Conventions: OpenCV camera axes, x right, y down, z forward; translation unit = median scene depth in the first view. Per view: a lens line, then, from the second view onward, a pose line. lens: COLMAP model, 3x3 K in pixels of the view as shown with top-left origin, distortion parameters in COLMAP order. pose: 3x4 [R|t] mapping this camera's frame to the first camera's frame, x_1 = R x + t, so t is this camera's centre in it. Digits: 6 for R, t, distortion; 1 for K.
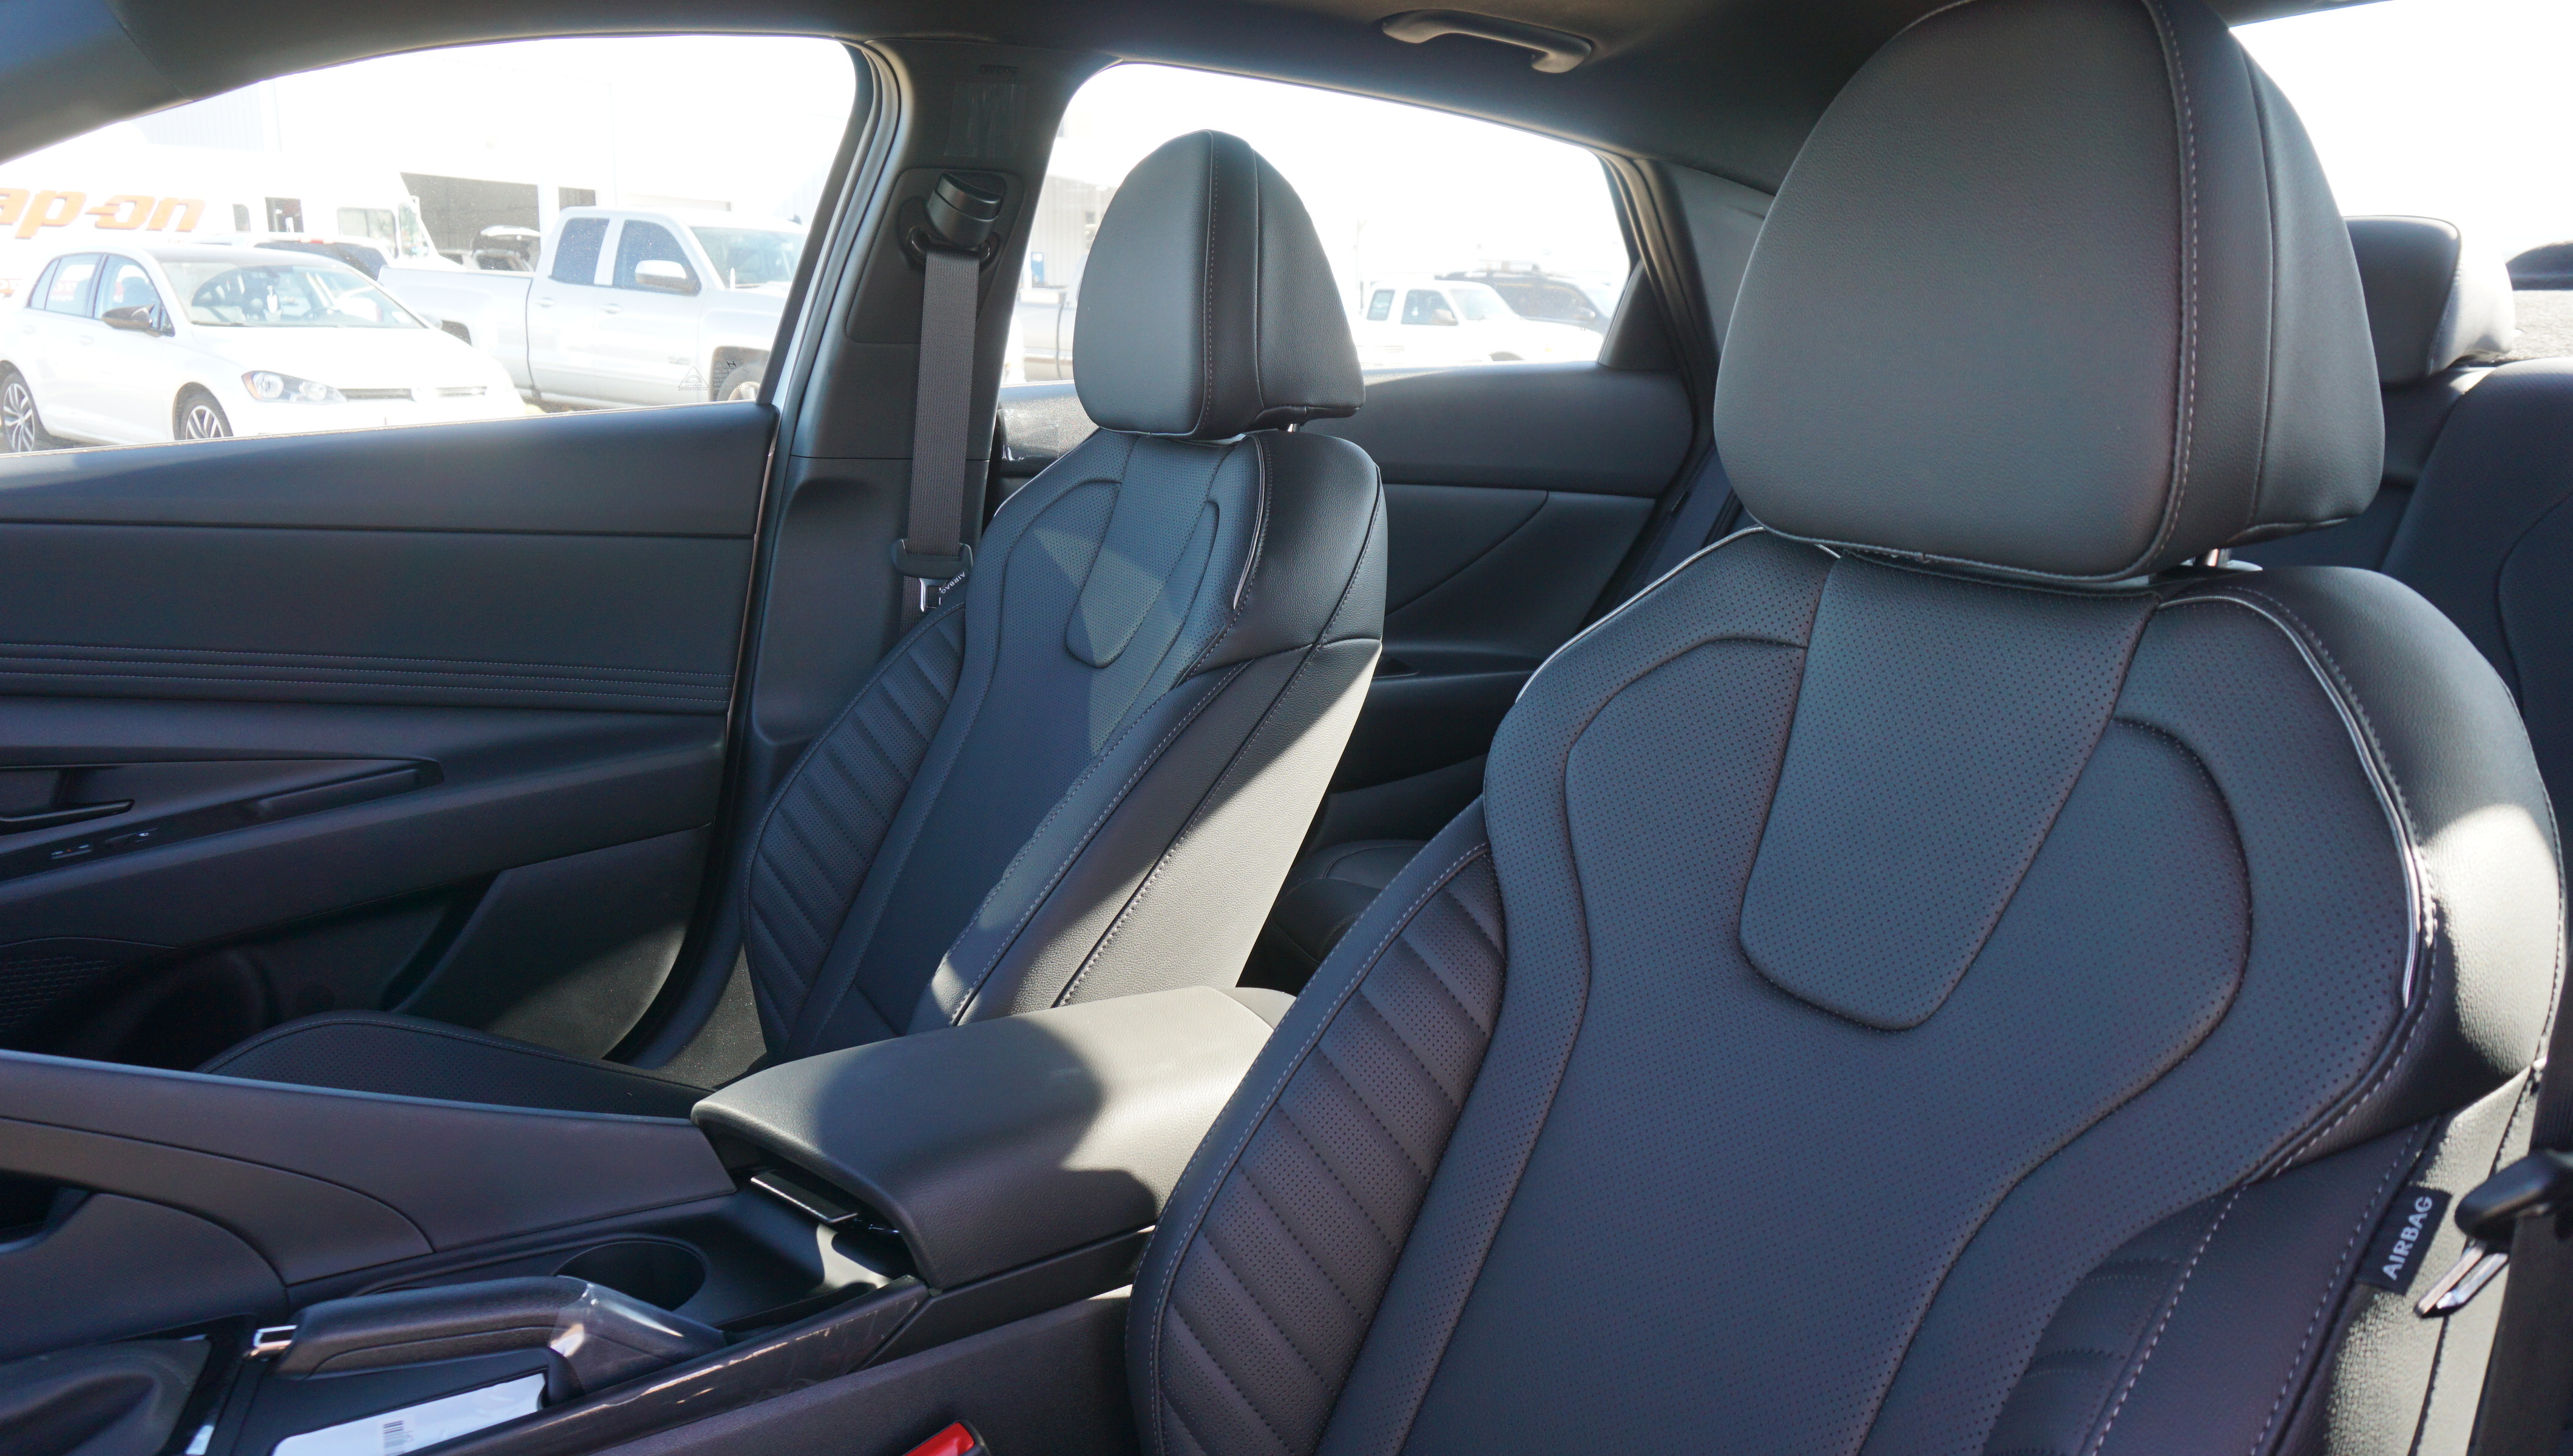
lens RADIAL K [[1728.0, 0, 1295.4], [0, 1728.0, 733.6], [0, 0, 1]] dist [-0.050366, 0.038374]
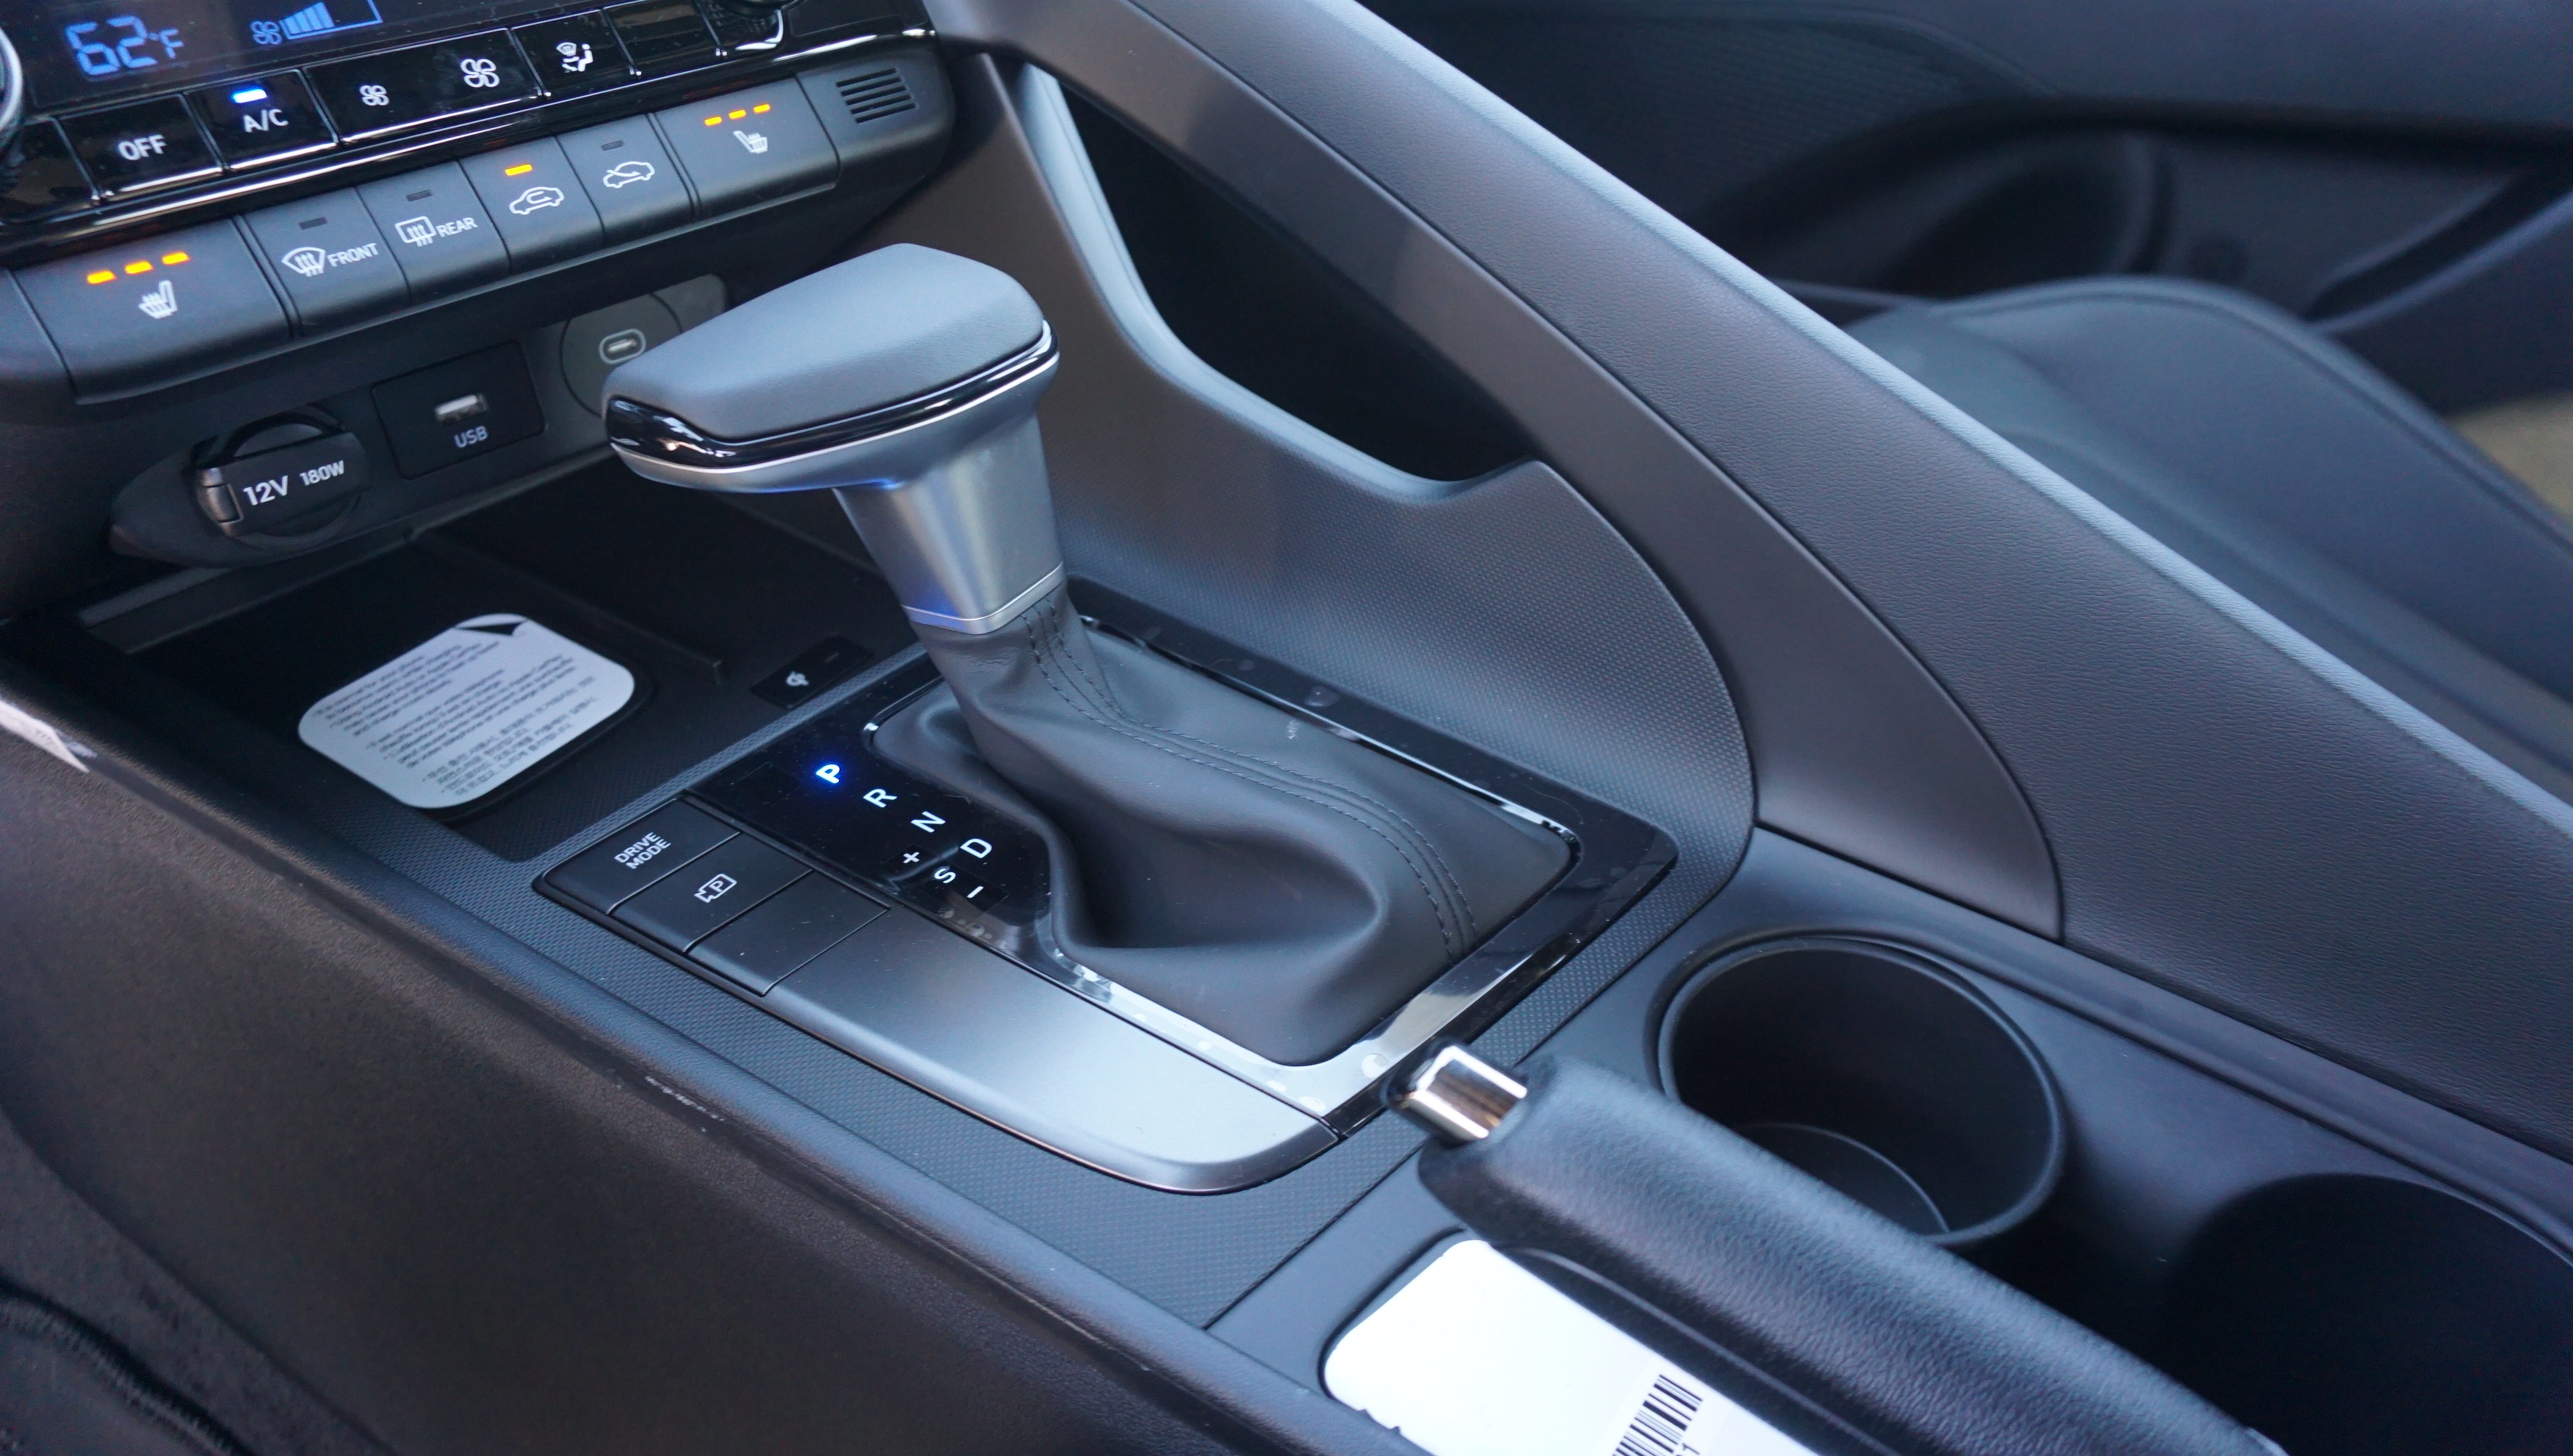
lens RADIAL K [[1740.9, 0, 1300.2], [0, 1740.9, 724.9], [0, 0, 1]] dist [-0.029487, 0.019981]
pose [[0.454484, 0.546451, -0.703445, -0.231988], [-0.223052, 0.834375, 0.504050, 0.067510], [0.862376, -0.072178, 0.501097, 0.459728]]
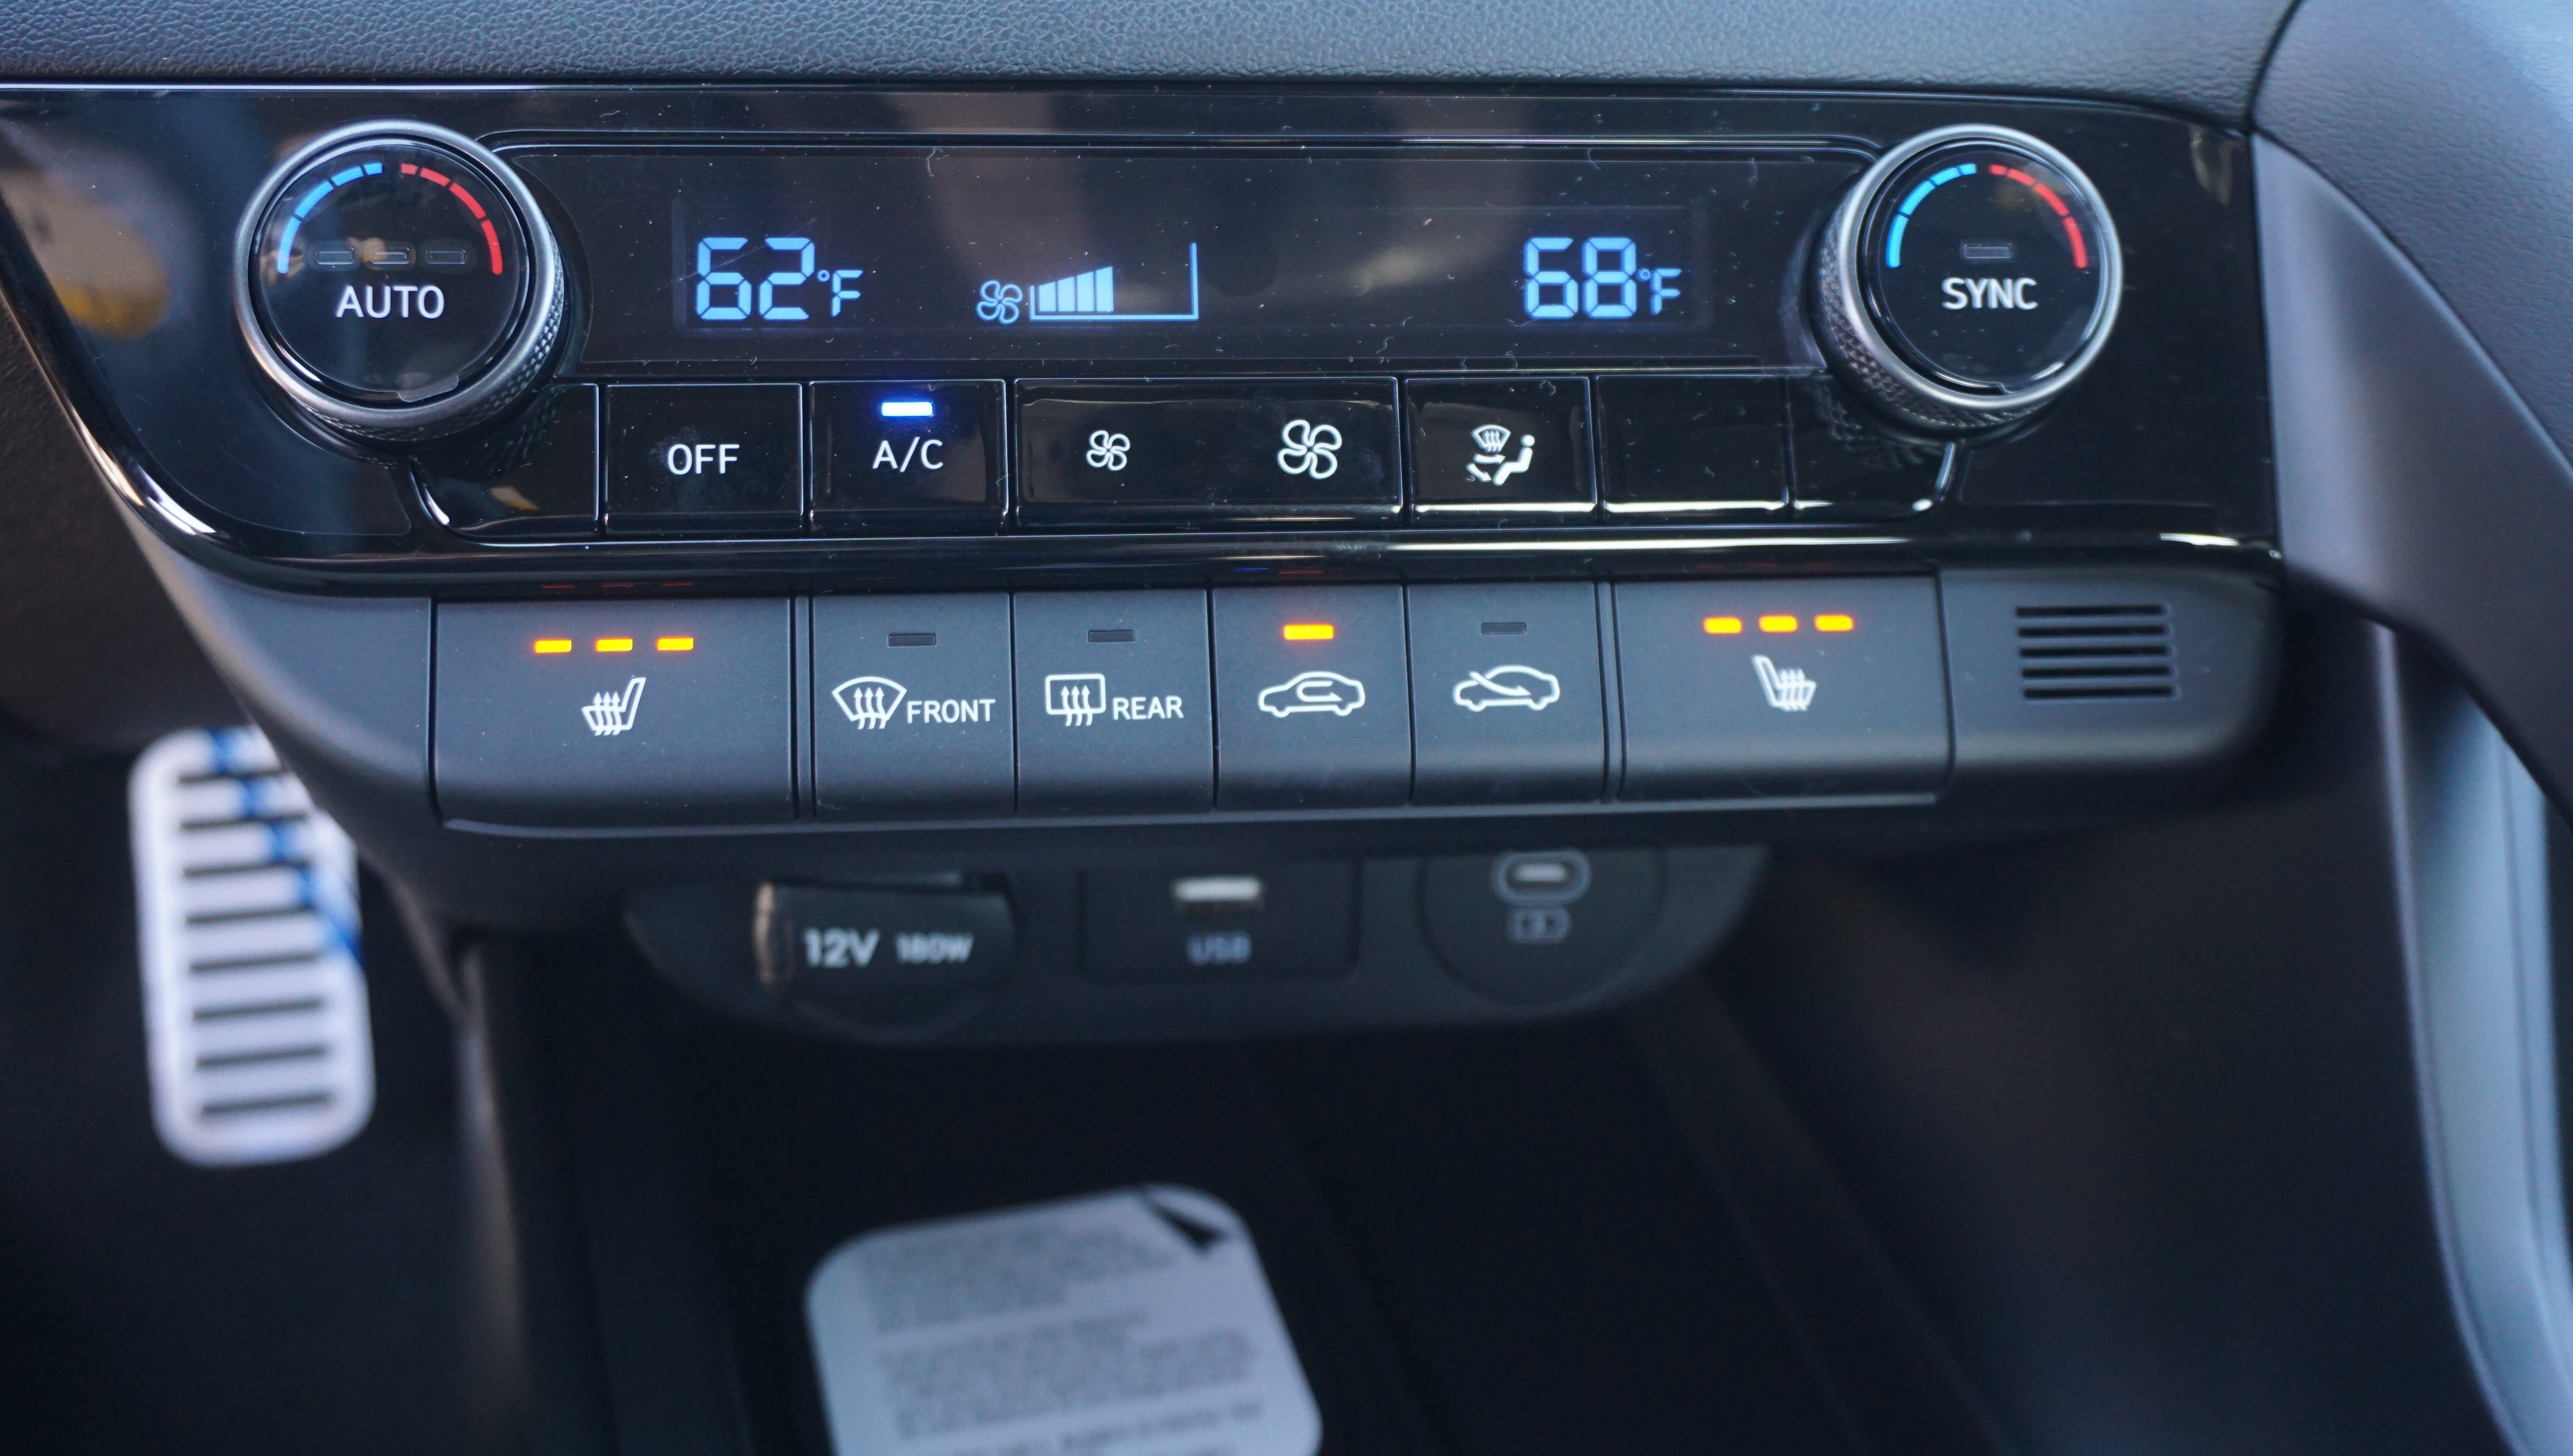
lens RADIAL K [[2891.0, 0, 1286.5], [0, 2891.0, 728.0], [0, 0, 1]] dist [-0.012902, -0.006701]
pose [[-0.259265, 0.486013, -0.834609, -0.333997], [-0.244941, 0.802817, 0.543589, 0.033564], [0.934230, 0.345364, -0.089098, 0.524809]]
